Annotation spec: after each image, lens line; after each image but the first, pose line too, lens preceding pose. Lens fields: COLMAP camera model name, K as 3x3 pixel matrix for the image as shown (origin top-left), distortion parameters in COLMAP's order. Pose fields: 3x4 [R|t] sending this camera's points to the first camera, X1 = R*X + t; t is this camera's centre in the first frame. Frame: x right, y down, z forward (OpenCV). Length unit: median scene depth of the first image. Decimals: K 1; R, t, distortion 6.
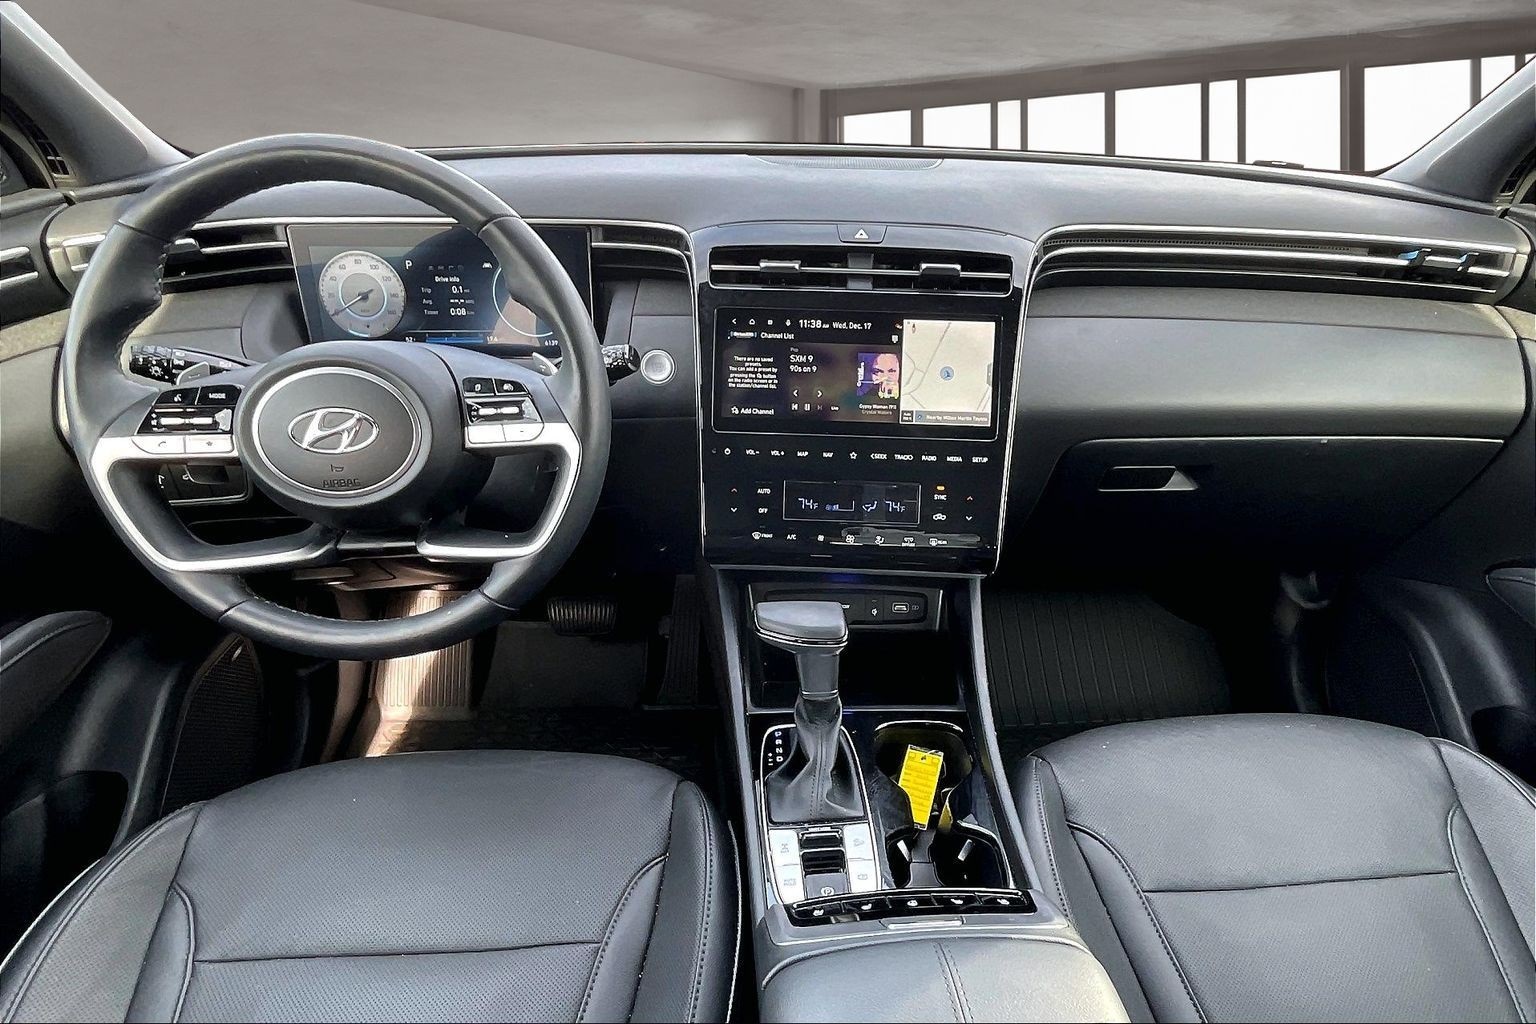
lens RADIAL K [[828.1, 0, 830.1], [0, 828.1, 615.9], [0, 0, 1]] dist [-0.019503, 0.012788]
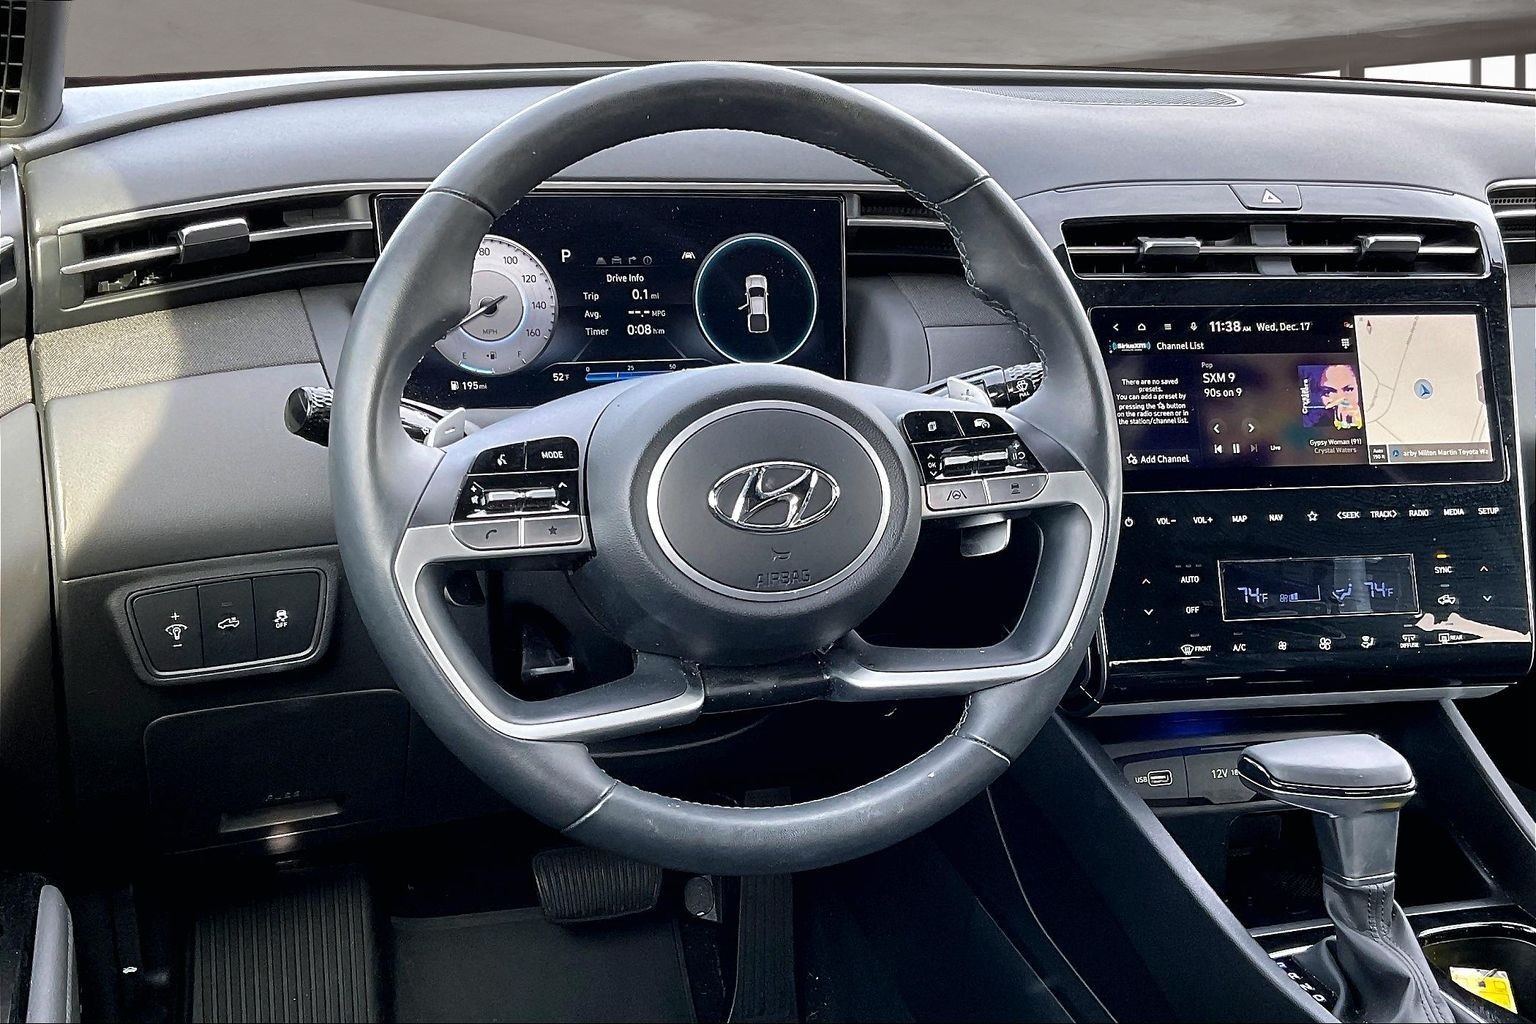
lens RADIAL K [[1697.4, 0, 818.0], [0, 1697.4, 602.6], [0, 0, 1]] dist [0.138283, -0.339808]
pose [[0.968281, -0.070489, 0.239714, -0.678544], [0.118159, 0.974506, -0.190724, 0.083819], [-0.220159, 0.212998, 0.951925, -0.183879]]
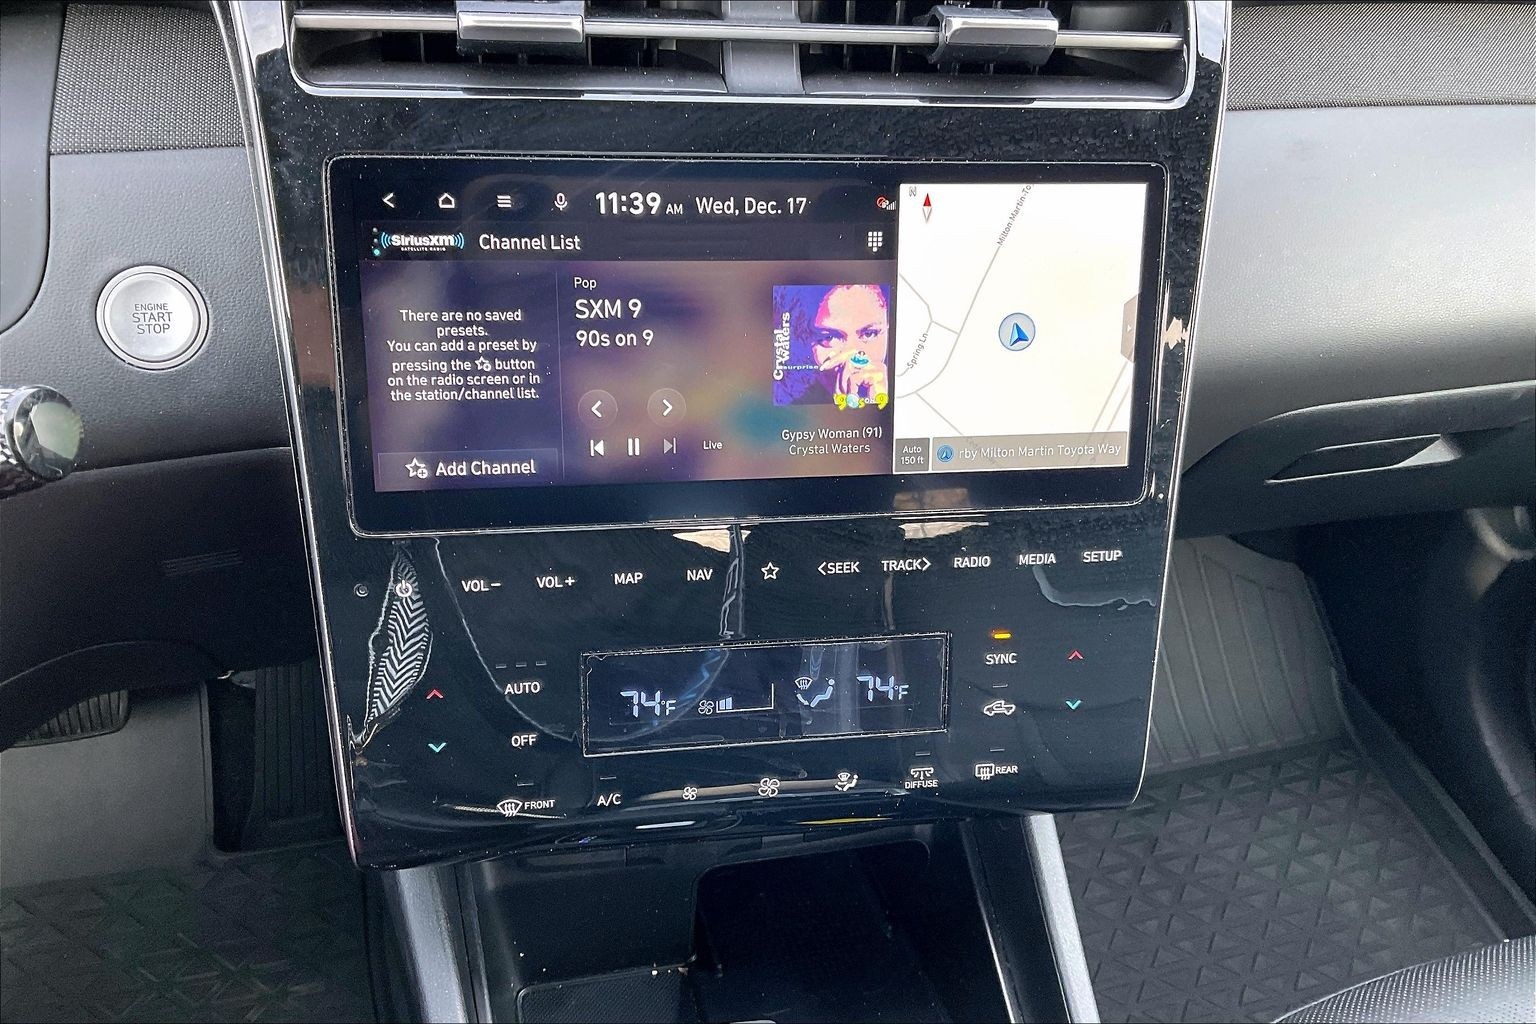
lens RADIAL K [[1266.8, 0, 764.9], [0, 1266.8, 502.9], [0, 0, 1]] dist [0.115018, -0.236518]
pose [[0.978715, -0.077828, 0.189896, -0.076653], [0.049457, 0.987477, 0.149812, -0.306536], [-0.199177, -0.137231, 0.970307, 0.471119]]
